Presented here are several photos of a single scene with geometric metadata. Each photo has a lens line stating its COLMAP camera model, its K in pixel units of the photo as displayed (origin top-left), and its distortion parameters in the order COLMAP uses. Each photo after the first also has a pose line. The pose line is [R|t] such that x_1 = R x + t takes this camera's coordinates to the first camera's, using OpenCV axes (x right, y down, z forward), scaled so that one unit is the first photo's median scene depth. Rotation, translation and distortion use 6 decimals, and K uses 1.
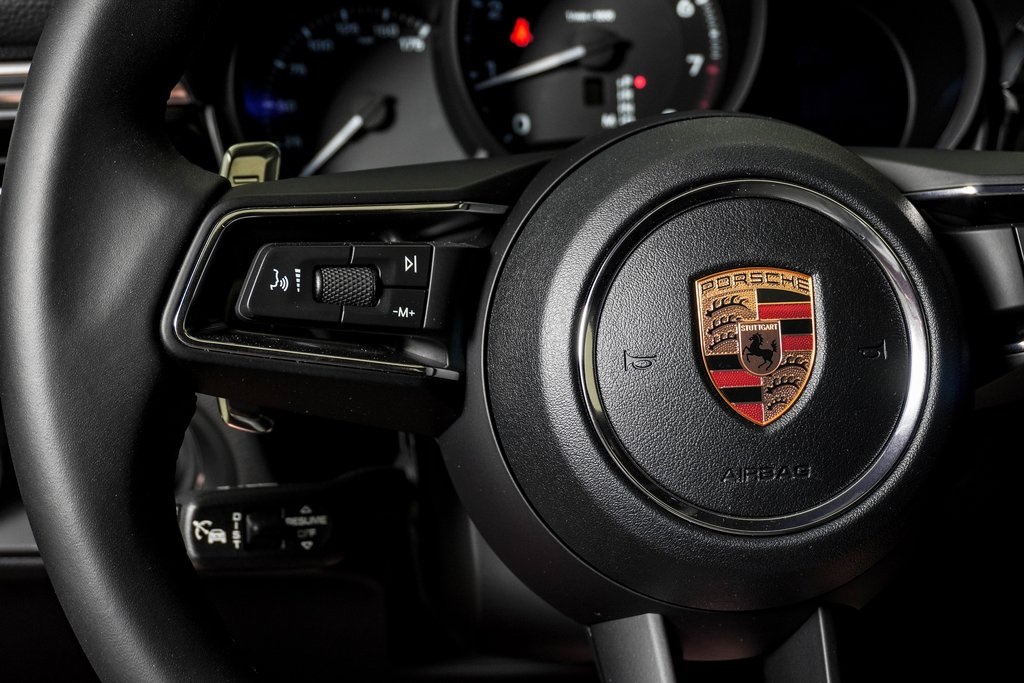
lens RADIAL K [[1536.3, 0, 512.0], [0, 1536.3, 341.5], [0, 0, 1]] dist [0.006108, -0.024938]
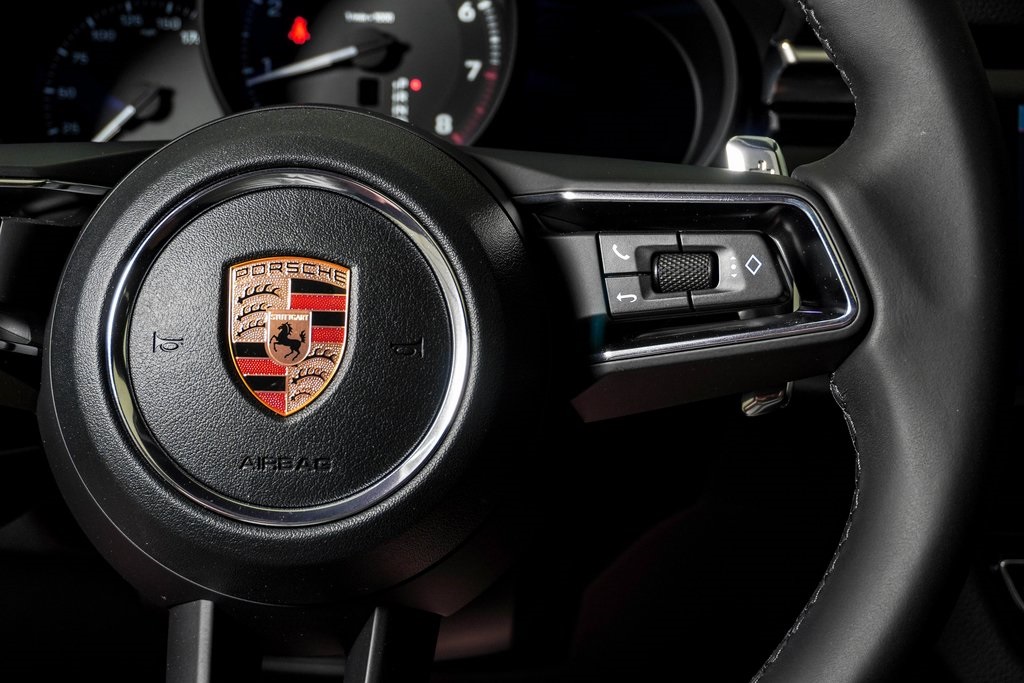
lens RADIAL K [[1536.3, 0, 512.0], [0, 1536.3, 341.5], [0, 0, 1]] dist [0.006108, -0.024938]
pose [[0.992751, 0.059537, -0.104411, 0.406160], [-0.061225, 0.998039, -0.013032, 0.010687], [0.103431, 0.019330, 0.994449, 0.025759]]
